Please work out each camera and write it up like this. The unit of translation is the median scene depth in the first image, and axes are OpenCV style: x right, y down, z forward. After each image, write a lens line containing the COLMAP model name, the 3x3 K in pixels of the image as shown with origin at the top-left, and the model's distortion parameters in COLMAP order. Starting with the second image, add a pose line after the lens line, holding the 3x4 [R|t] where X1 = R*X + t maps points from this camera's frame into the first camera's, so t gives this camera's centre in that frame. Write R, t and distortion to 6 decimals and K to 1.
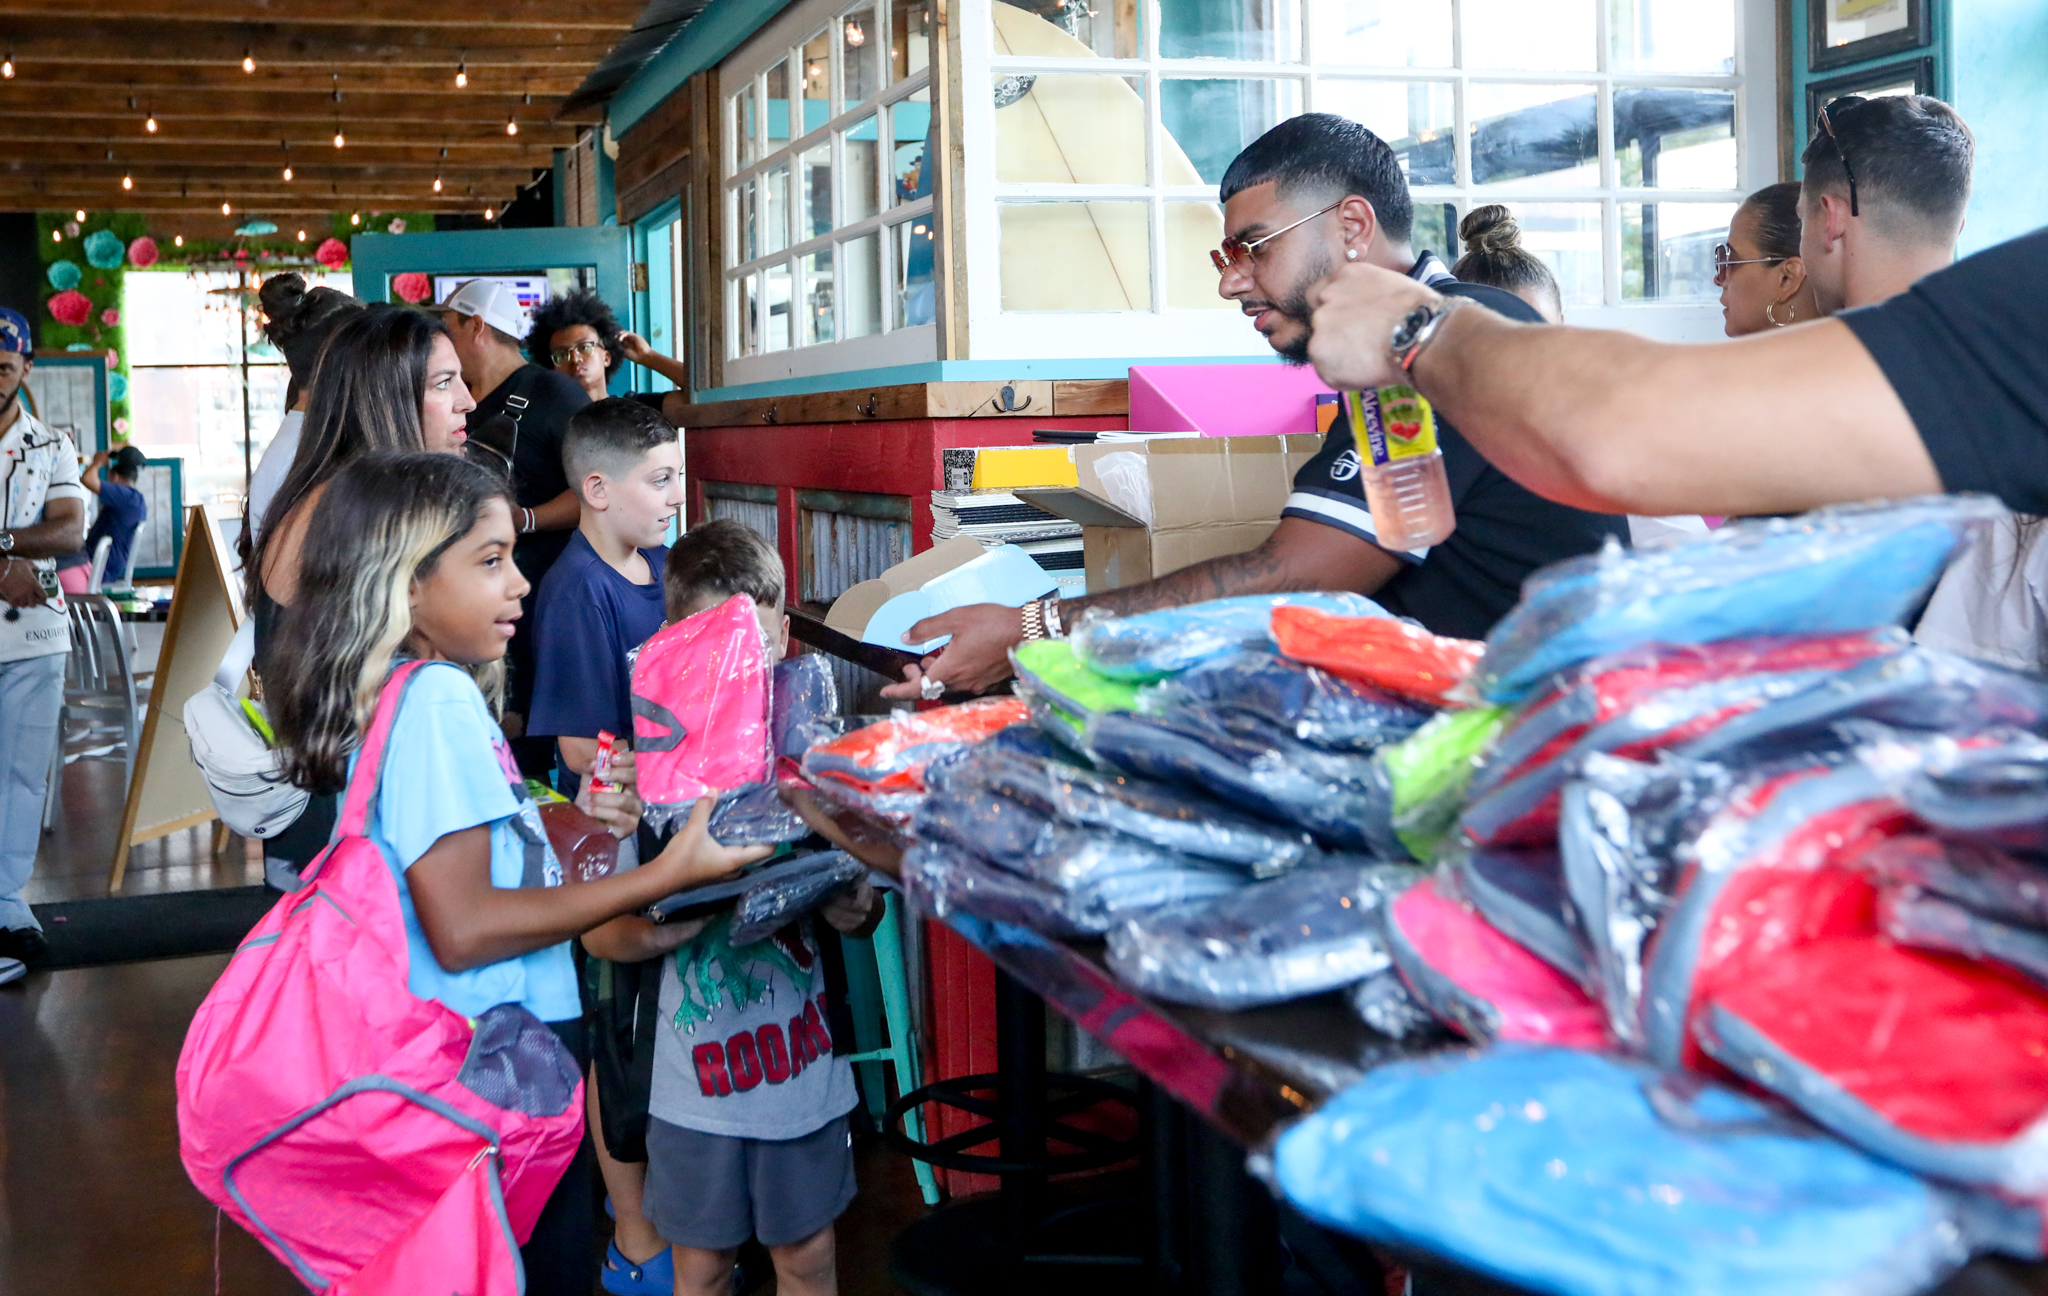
lens RADIAL K [[2044.3, 0, 1019.1], [0, 2044.3, 571.0], [0, 0, 1]] dist [0.020392, 0.026329]
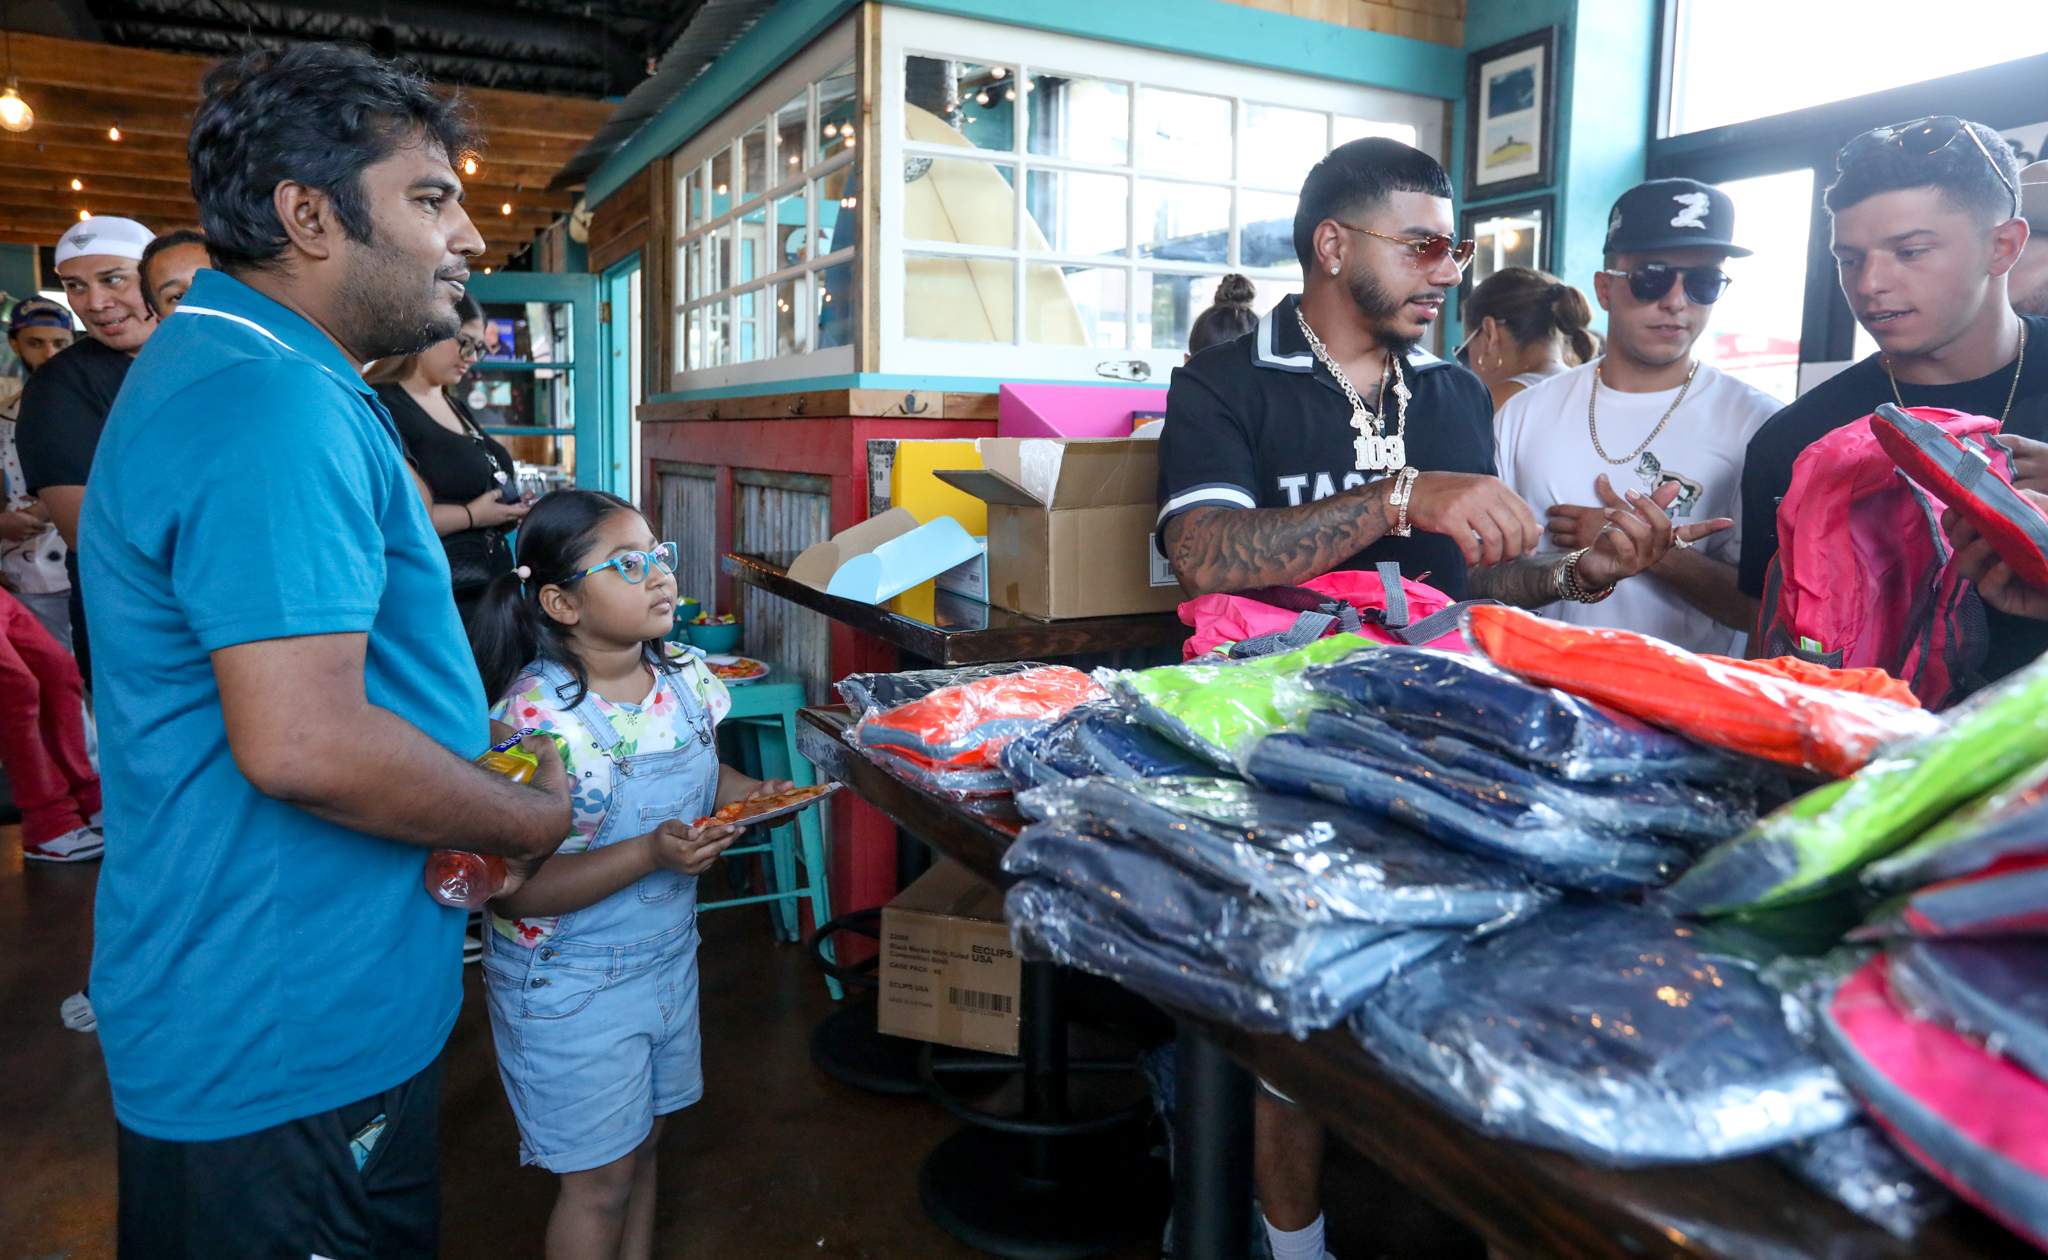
lens RADIAL K [[1299.4, 0, 1031.7], [0, 1299.4, 593.6], [0, 0, 1]] dist [-0.000109, 0.000907]
pose [[0.989001, 0.020799, 0.146442, -0.043262], [-0.027685, 0.998597, 0.045141, -0.001773], [-0.145298, -0.048699, 0.988189, 0.137646]]
